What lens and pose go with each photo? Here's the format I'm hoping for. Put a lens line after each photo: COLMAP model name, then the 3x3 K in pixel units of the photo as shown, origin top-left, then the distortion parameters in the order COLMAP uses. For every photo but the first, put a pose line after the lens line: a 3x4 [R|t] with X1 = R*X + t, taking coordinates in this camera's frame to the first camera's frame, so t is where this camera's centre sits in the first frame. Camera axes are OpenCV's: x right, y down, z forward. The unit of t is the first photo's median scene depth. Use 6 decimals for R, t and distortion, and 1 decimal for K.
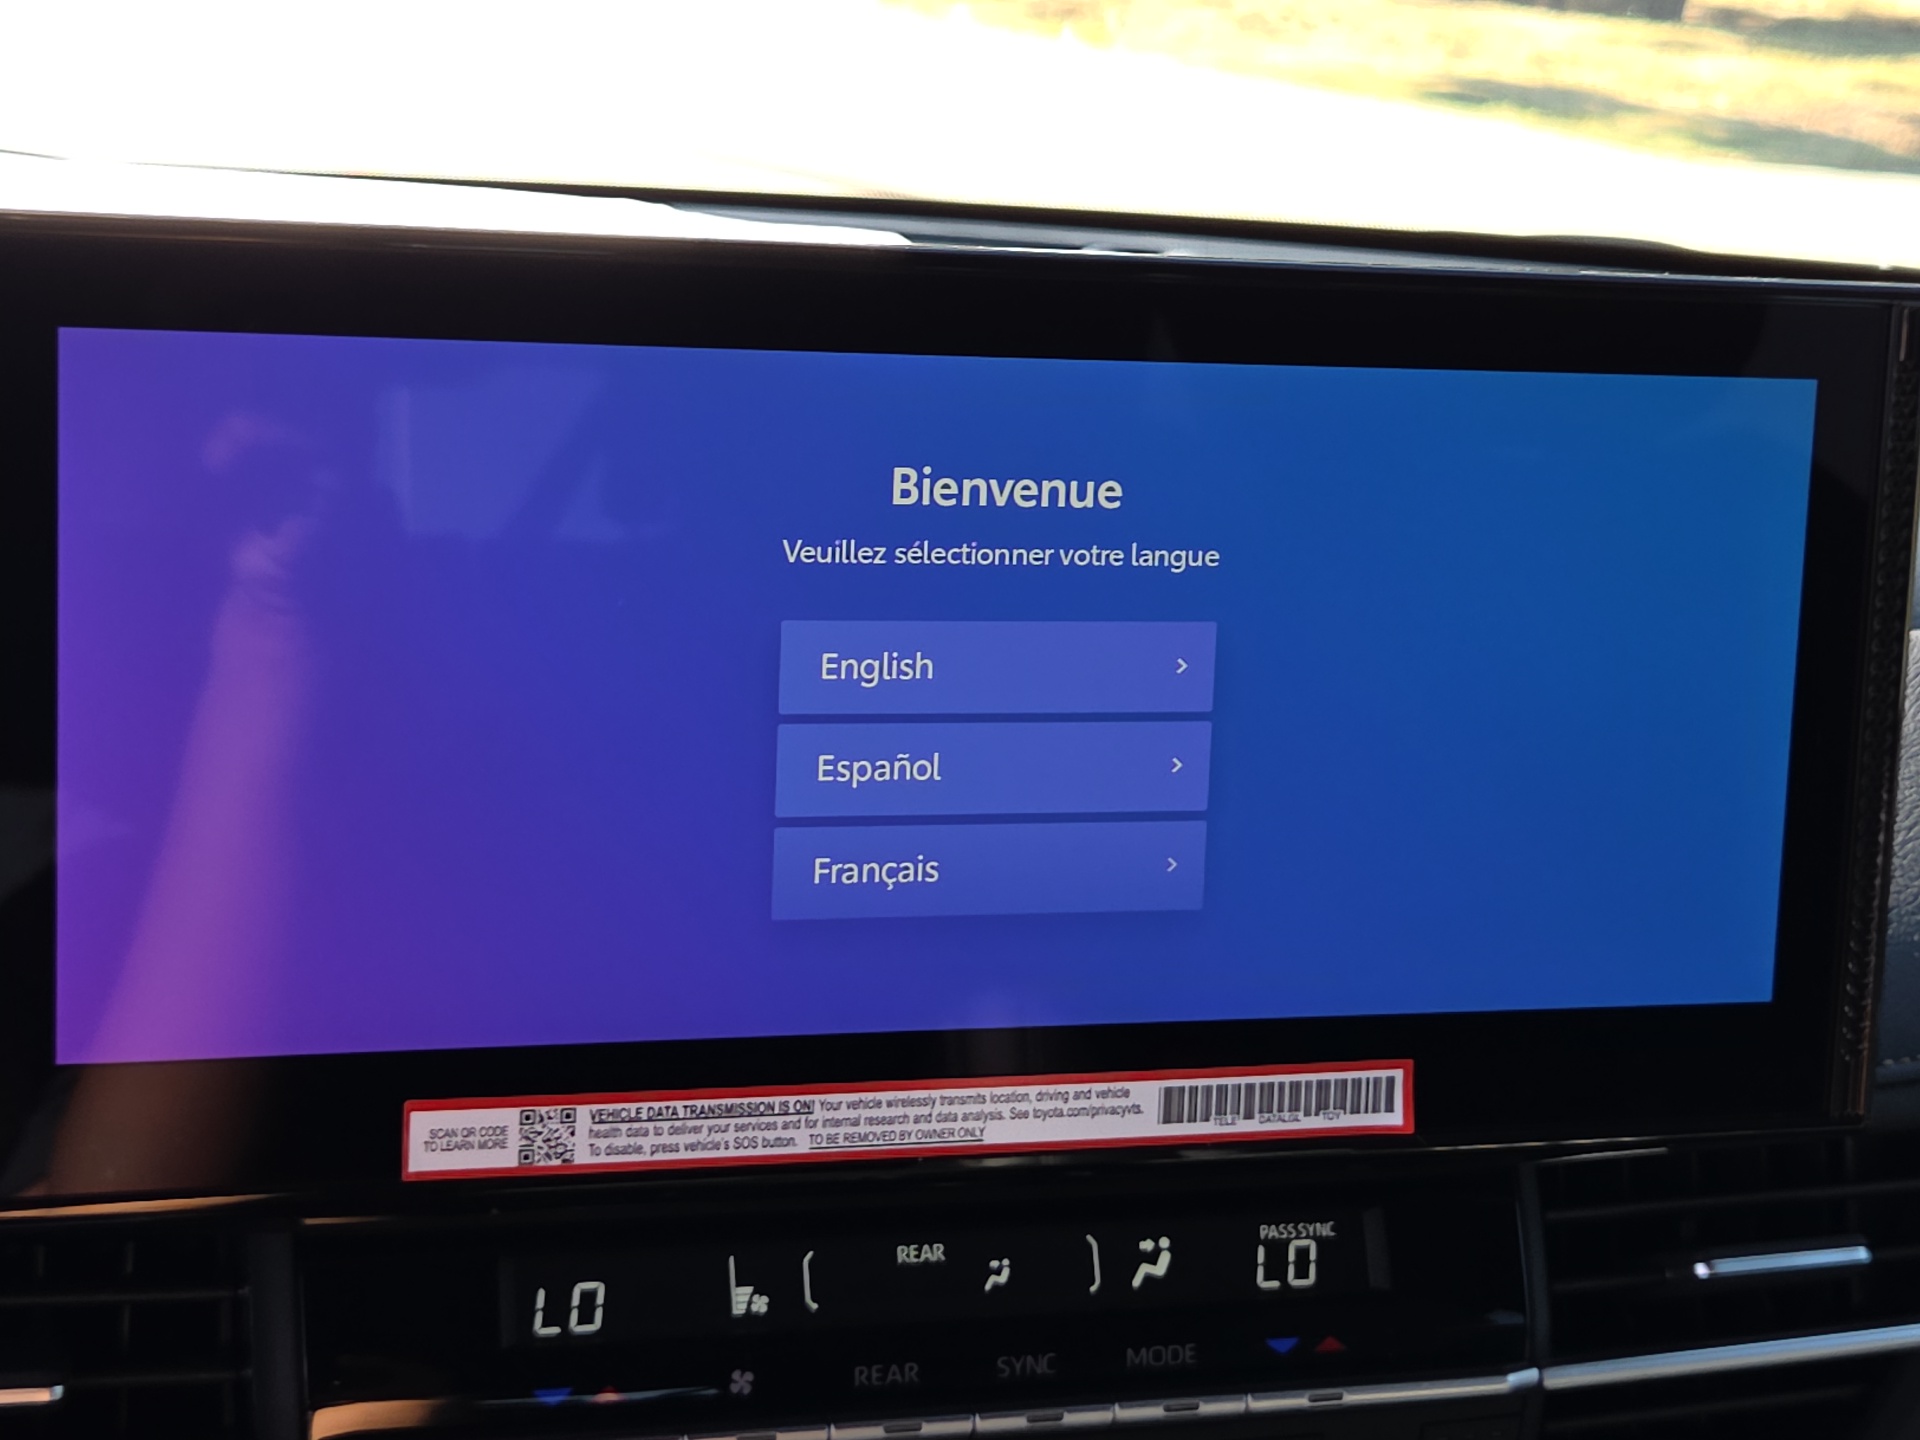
lens RADIAL K [[3257.7, 0, 990.9], [0, 3257.7, 714.1], [0, 0, 1]] dist [0.113960, -0.185326]
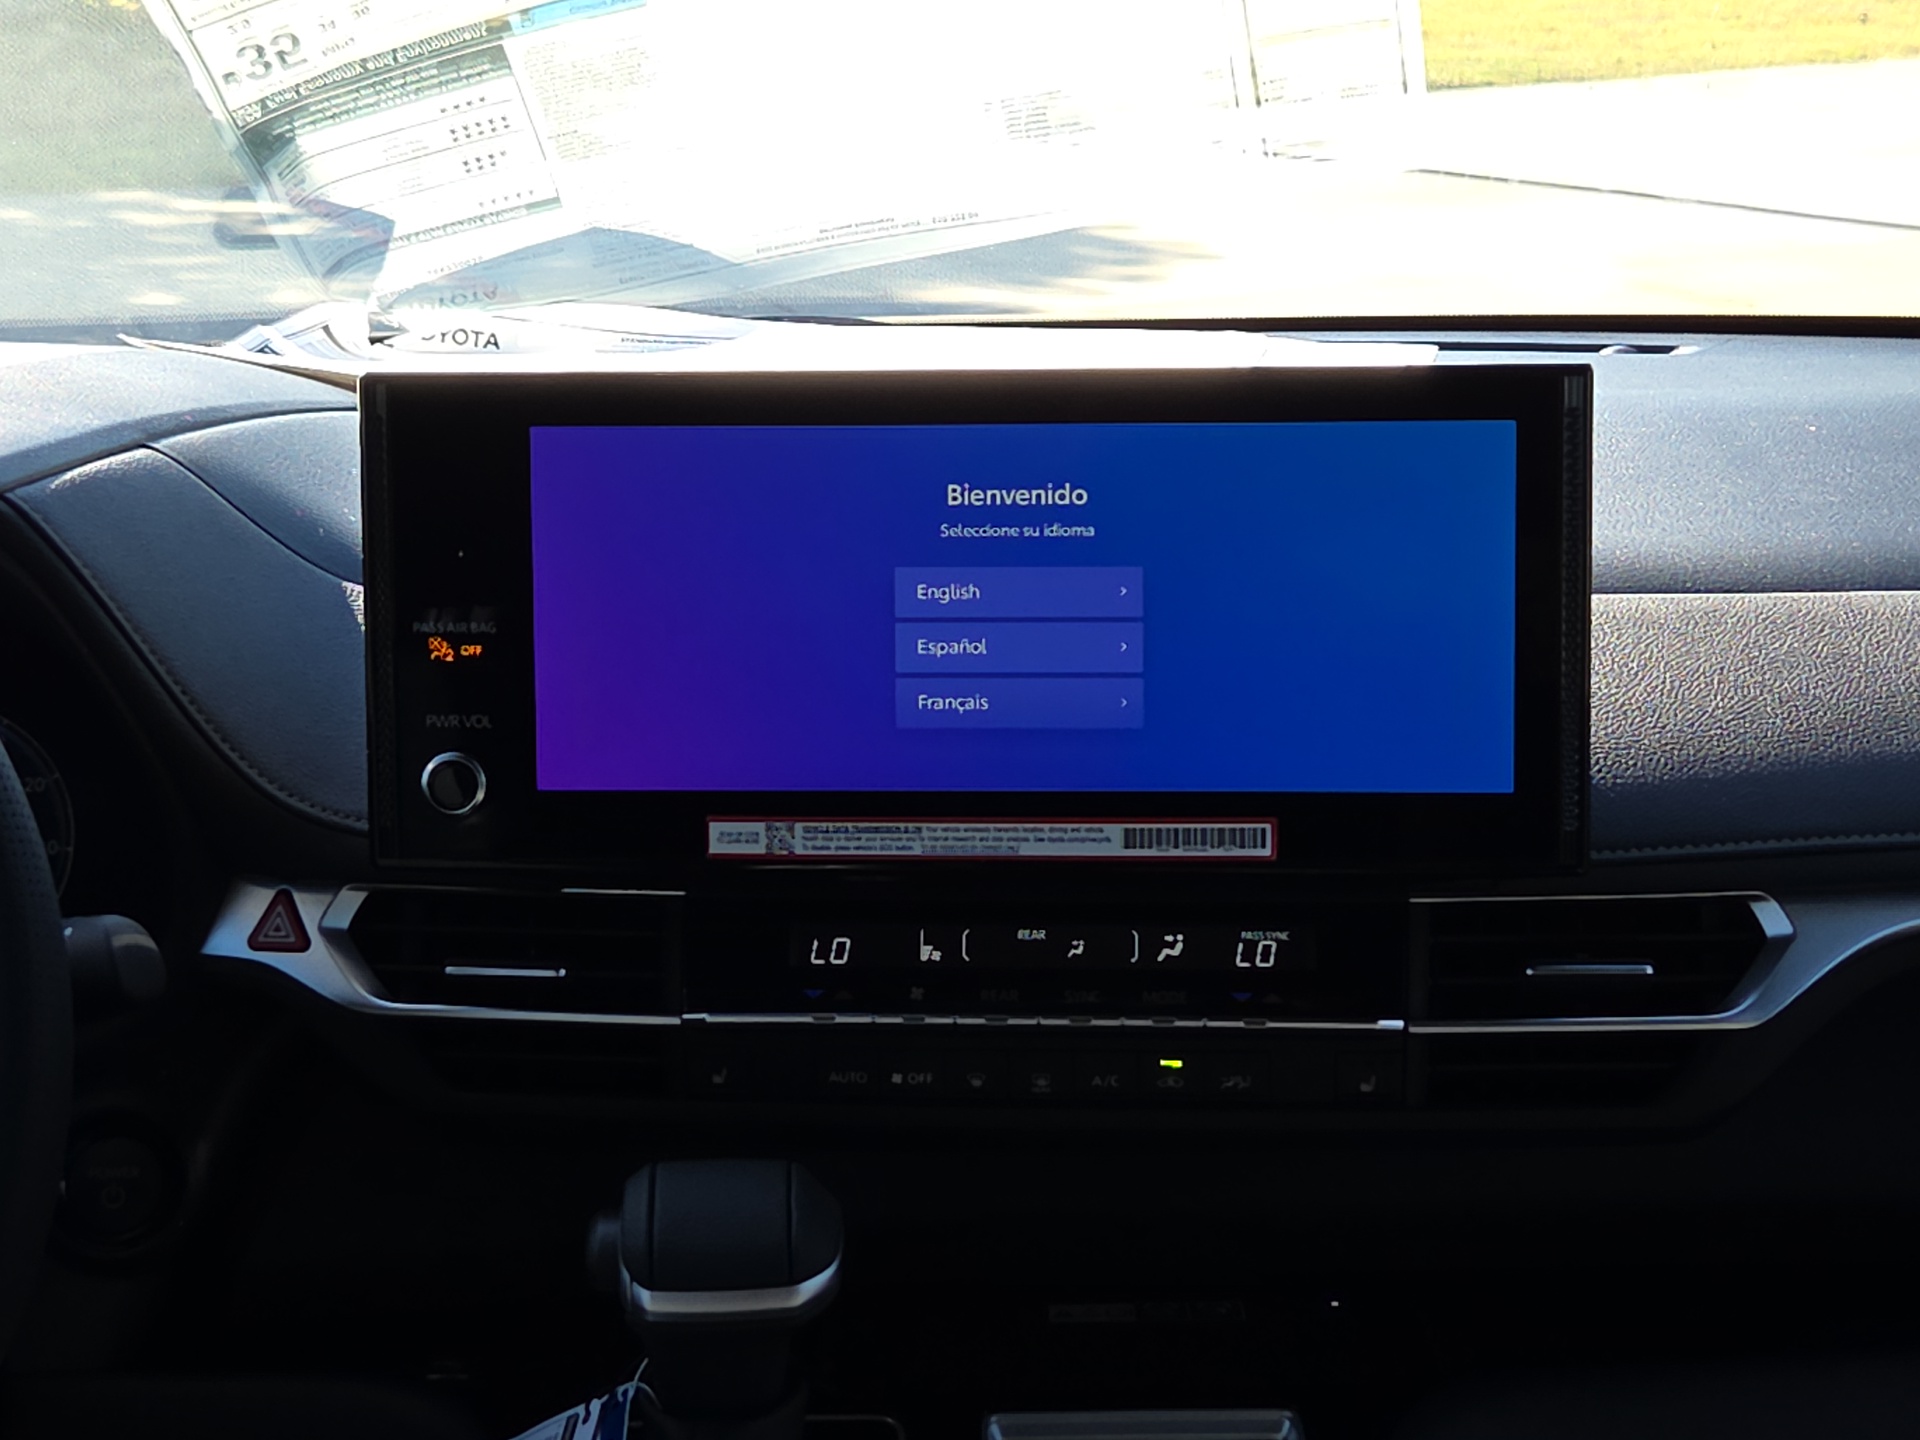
lens RADIAL K [[3846.6, 0, 960.0], [0, 3846.6, 720.0], [0, 0, 1]] dist [0.069877, -0.125287]
pose [[0.921199, -0.009361, -0.388980, 0.805768], [-0.009062, 0.998923, -0.045502, 0.154697], [0.388987, 0.045441, 0.920122, -0.997650]]
